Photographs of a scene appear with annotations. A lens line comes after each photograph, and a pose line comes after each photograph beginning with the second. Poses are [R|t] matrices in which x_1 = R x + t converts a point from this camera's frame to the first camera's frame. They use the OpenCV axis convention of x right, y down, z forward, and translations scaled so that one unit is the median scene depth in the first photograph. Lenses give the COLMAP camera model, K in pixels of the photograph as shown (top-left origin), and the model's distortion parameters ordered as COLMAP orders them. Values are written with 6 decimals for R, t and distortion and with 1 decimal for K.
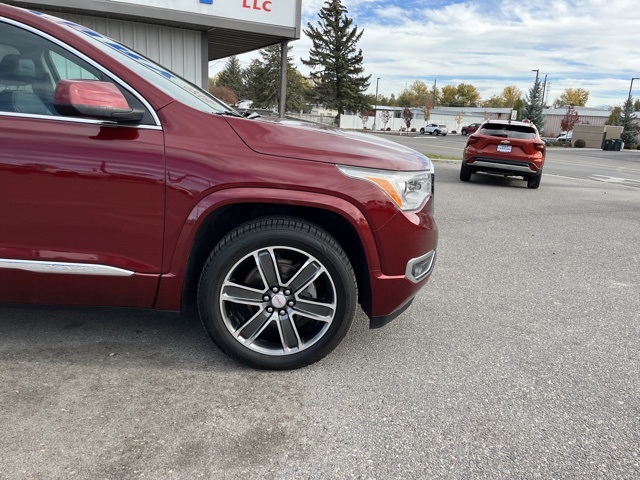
lens RADIAL K [[484.2, 0, 316.0], [0, 484.2, 242.6], [0, 0, 1]] dist [0.070164, -0.099431]
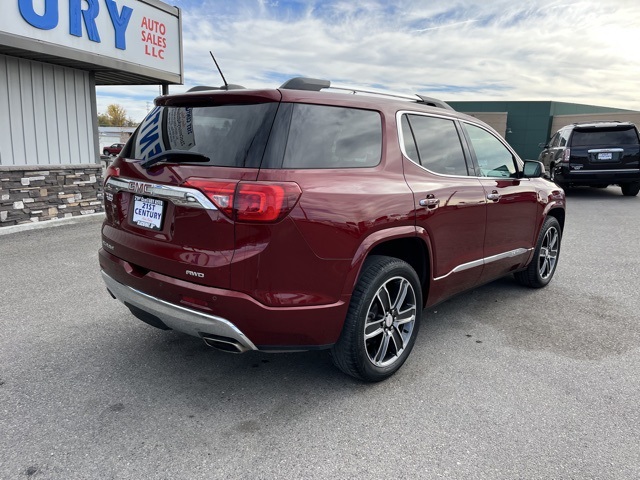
lens RADIAL K [[484.2, 0, 325.9], [0, 484.2, 249.4], [0, 0, 1]] dist [0.070164, -0.099431]
pose [[0.716725, -0.175977, 0.674787, -2.197889], [0.189733, 0.980342, 0.054137, -0.196404], [-0.671049, 0.089229, 0.736024, 0.047524]]
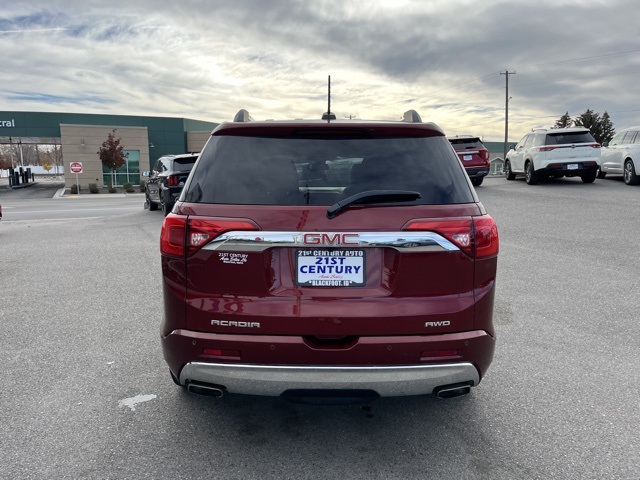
lens RADIAL K [[484.2, 0, 313.5], [0, 484.2, 245.9], [0, 0, 1]] dist [0.070164, -0.099431]
pose [[0.076639, -0.216144, 0.973349, -2.601110], [0.262397, 0.946180, 0.189451, -0.519370], [-0.961912, 0.240884, 0.129230, 1.054856]]
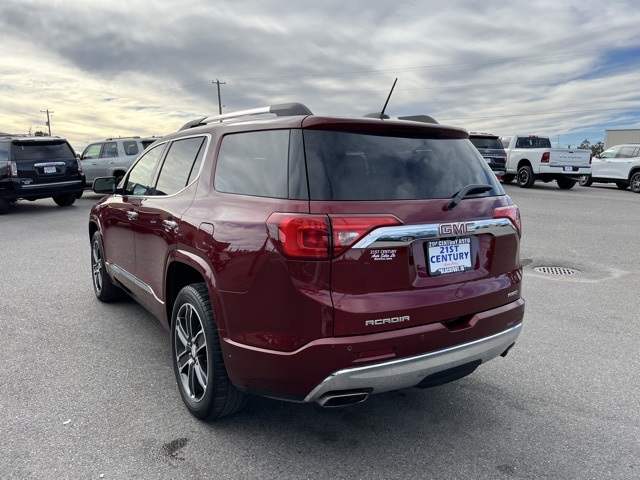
lens RADIAL K [[484.2, 0, 307.5], [0, 484.2, 242.1], [0, 0, 1]] dist [0.070164, -0.099431]
pose [[-0.485418, -0.185721, 0.854329, -2.424270], [0.192376, 0.930538, 0.311593, -0.693374], [-0.852855, 0.315605, -0.415972, 1.812326]]
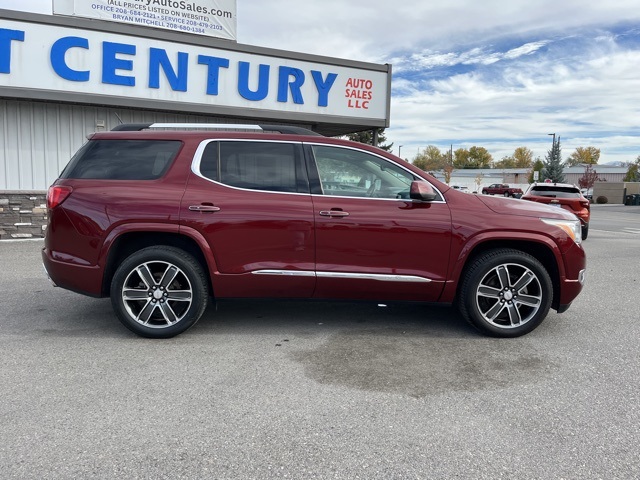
lens RADIAL K [[484.2, 0, 320.1], [0, 484.2, 236.8], [0, 0, 1]] dist [0.070164, -0.099431]
pose [[0.999113, -0.033738, -0.025217, -0.685690], [0.029820, 0.989388, -0.142201, 0.136674], [0.029747, 0.141323, 0.989517, -0.776257]]
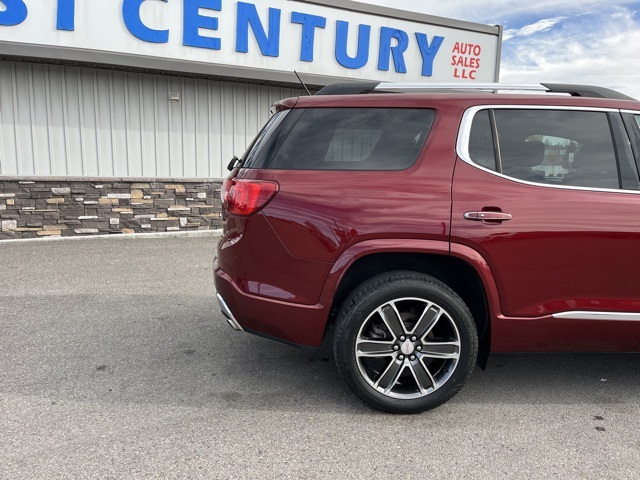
lens RADIAL K [[484.2, 0, 324.9], [0, 484.2, 244.1], [0, 0, 1]] dist [0.070164, -0.099431]
pose [[0.998997, -0.031351, -0.031967, -1.406002], [0.028341, 0.995483, -0.090610, -0.053071], [0.034663, 0.089613, 0.995373, -0.236837]]
